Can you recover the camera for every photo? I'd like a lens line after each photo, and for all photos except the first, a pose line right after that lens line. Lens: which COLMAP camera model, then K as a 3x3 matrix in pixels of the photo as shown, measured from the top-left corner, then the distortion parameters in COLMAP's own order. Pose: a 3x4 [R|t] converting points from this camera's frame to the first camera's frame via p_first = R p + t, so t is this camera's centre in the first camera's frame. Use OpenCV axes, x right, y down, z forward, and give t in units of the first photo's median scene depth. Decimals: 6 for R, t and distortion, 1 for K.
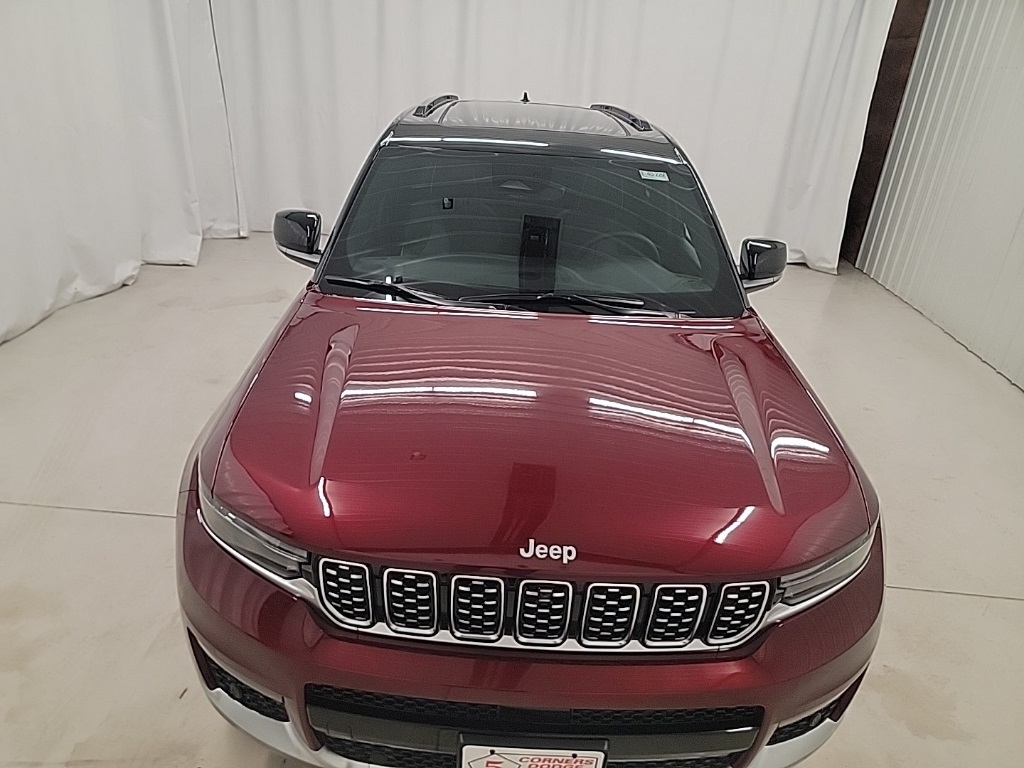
lens RADIAL K [[714.4, 0, 491.6], [0, 714.4, 382.8], [0, 0, 1]] dist [0.062605, -0.066209]
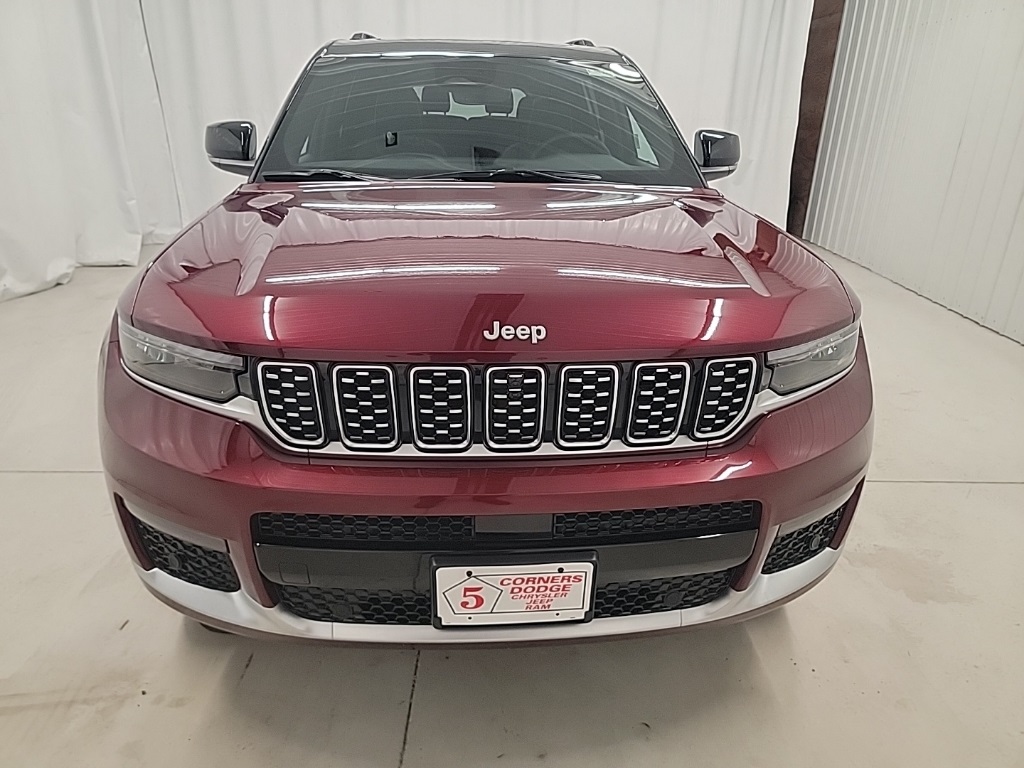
lens RADIAL K [[713.0, 0, 502.7], [0, 713.0, 383.9], [0, 0, 1]] dist [0.064137, -0.066627]
pose [[0.995524, -0.067969, 0.065674, -0.000064], [0.071258, 0.996248, -0.049109, 0.319984], [-0.062090, 0.053569, 0.996632, 0.102600]]
